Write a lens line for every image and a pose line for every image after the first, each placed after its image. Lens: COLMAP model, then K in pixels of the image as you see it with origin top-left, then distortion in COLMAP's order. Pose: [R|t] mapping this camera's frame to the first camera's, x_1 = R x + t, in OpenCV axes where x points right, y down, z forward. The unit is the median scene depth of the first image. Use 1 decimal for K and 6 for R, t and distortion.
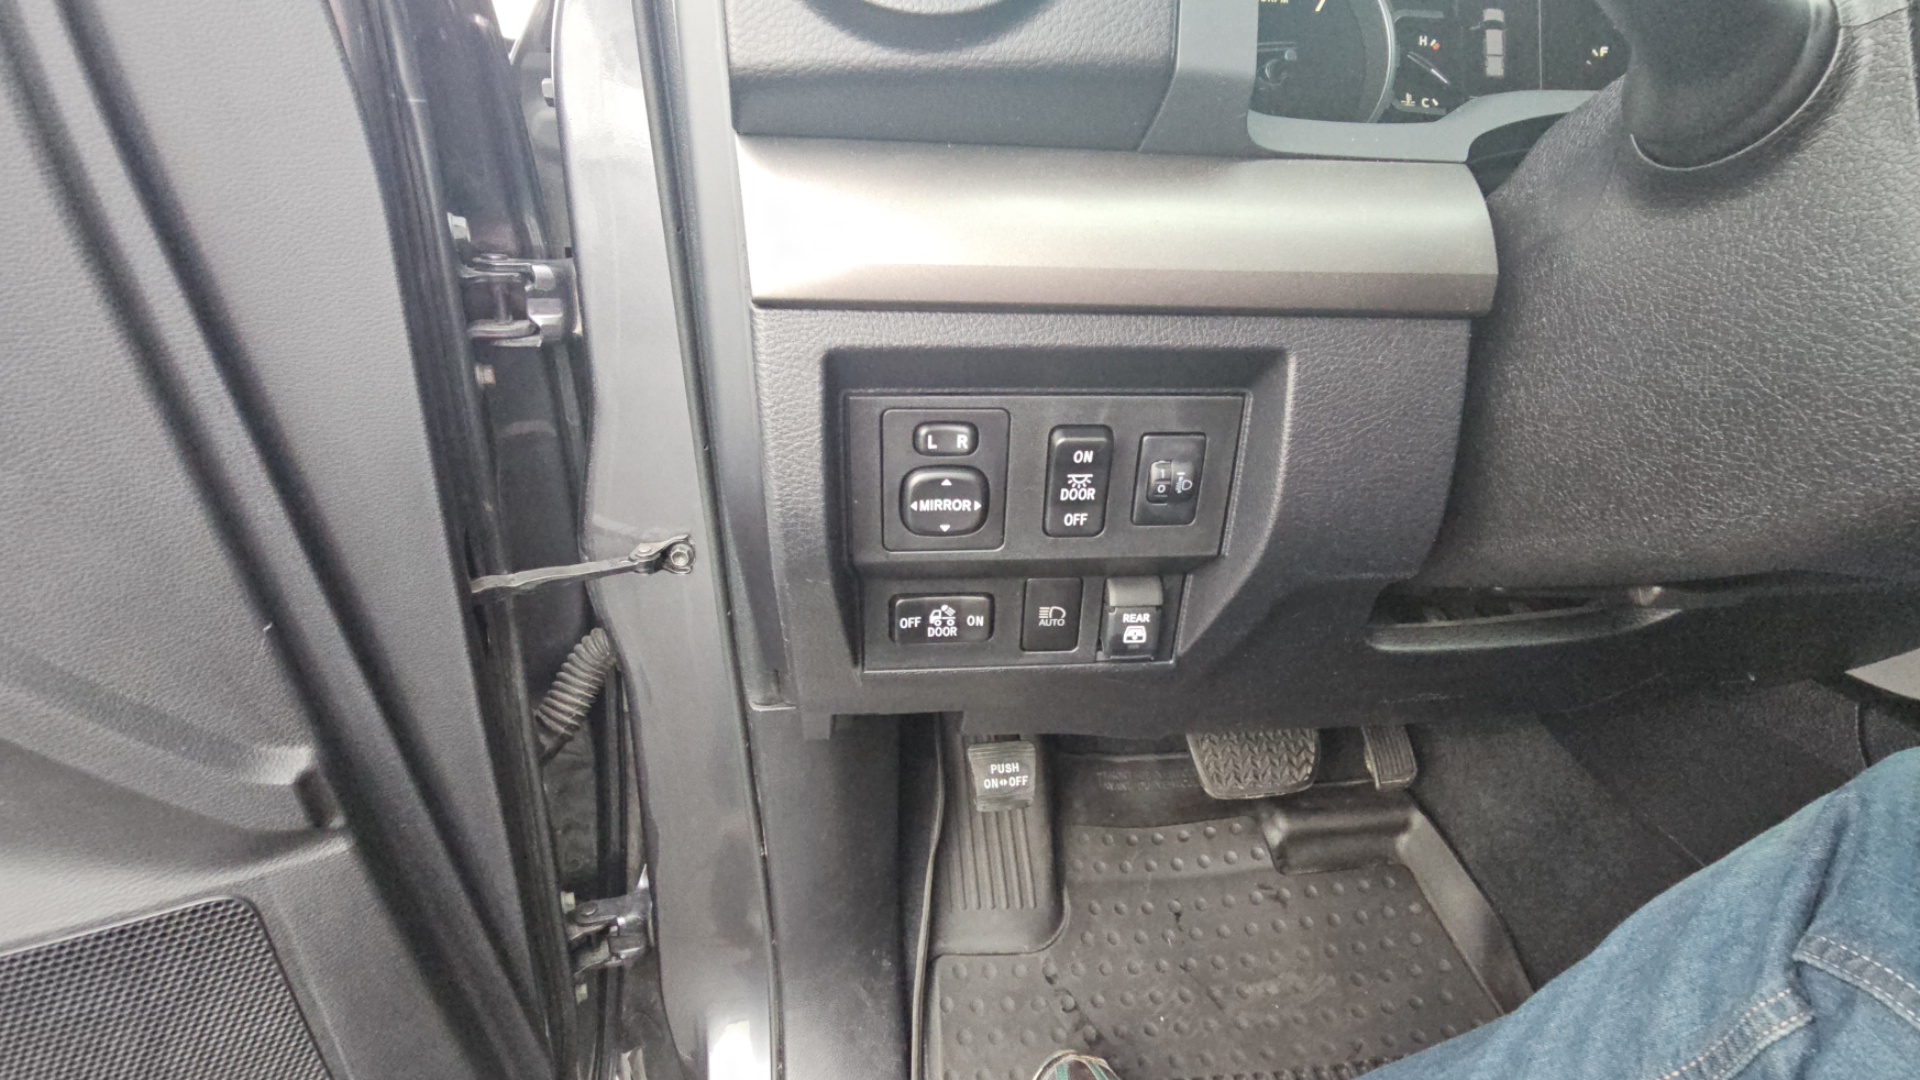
lens RADIAL K [[861.4, 0, 970.9], [0, 861.4, 539.4], [0, 0, 1]] dist [0.008245, -0.006917]
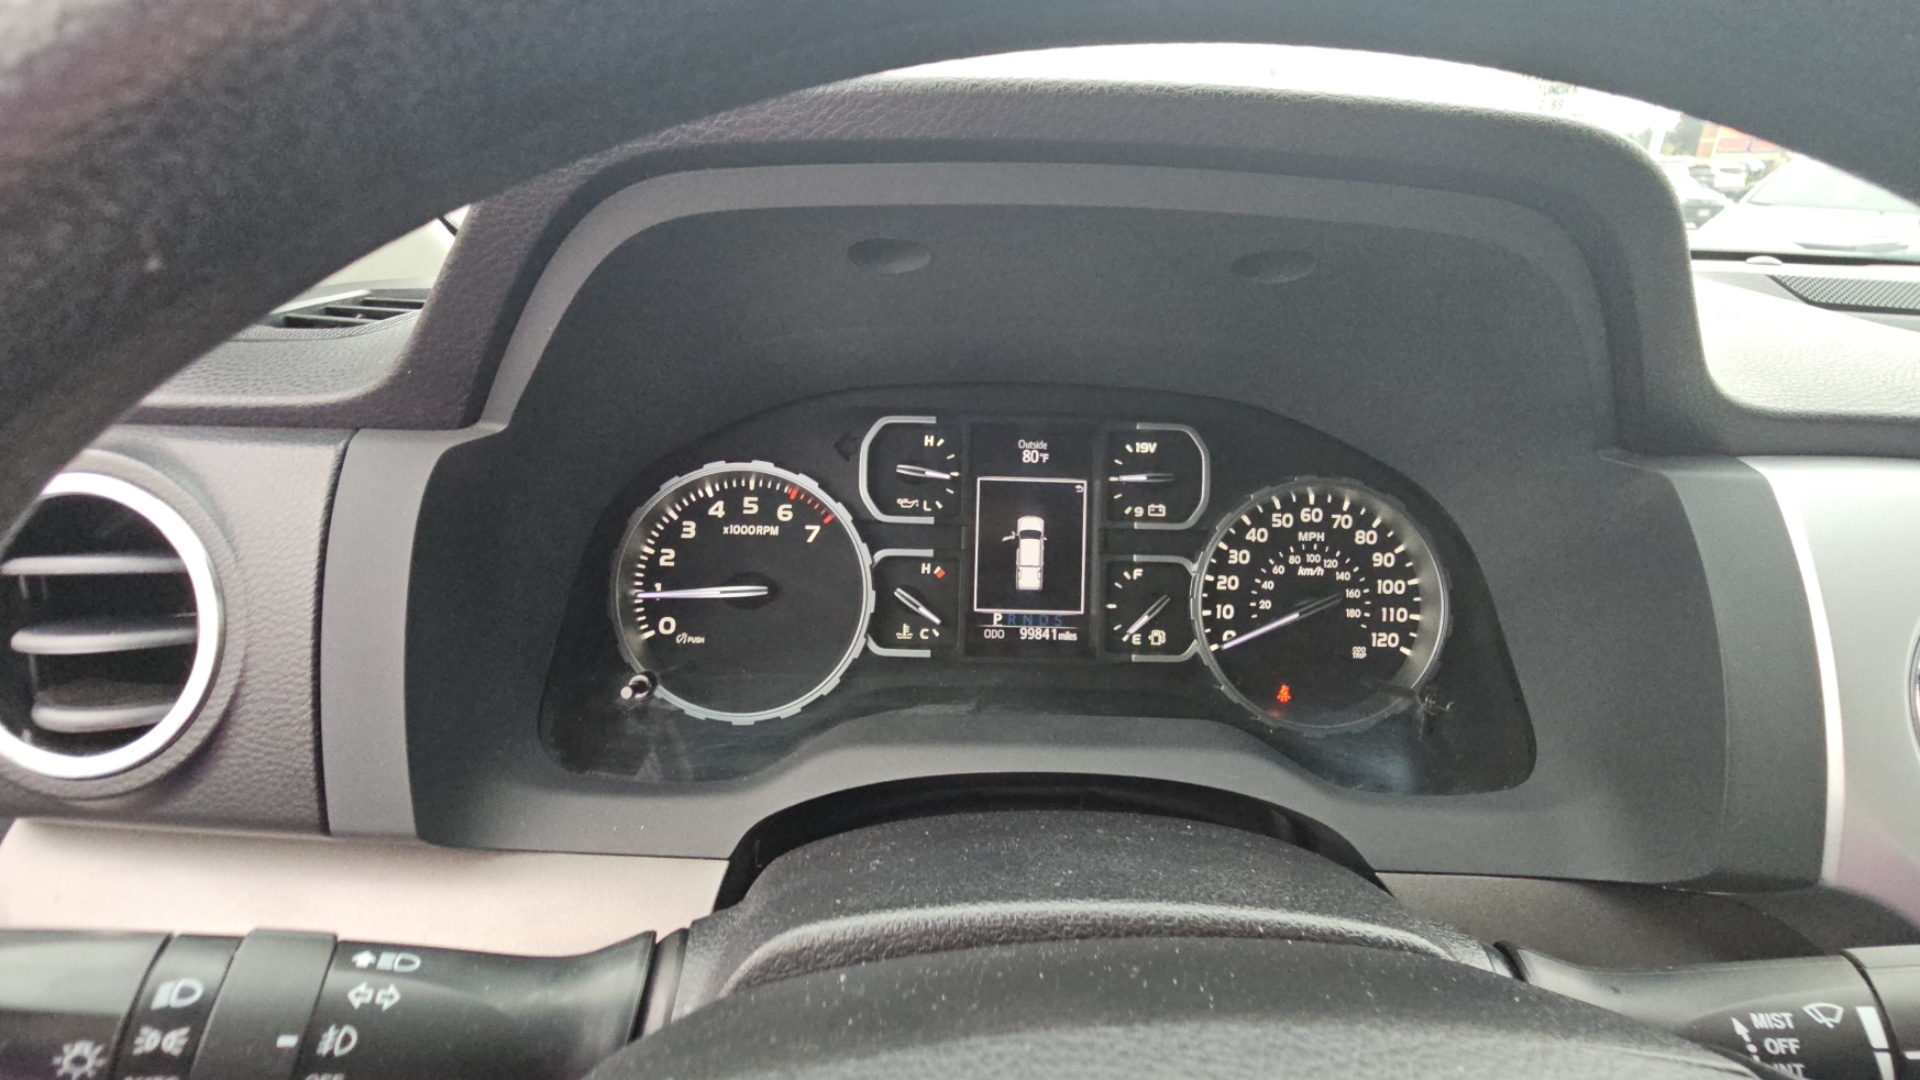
lens RADIAL K [[861.4, 0, 979.1], [0, 861.4, 550.3], [0, 0, 1]] dist [0.008245, -0.006917]
pose [[0.989670, 0.055978, -0.131983, 0.703248], [-0.061623, 0.997334, -0.039079, -0.557999], [0.129444, 0.046808, 0.990481, 0.044924]]
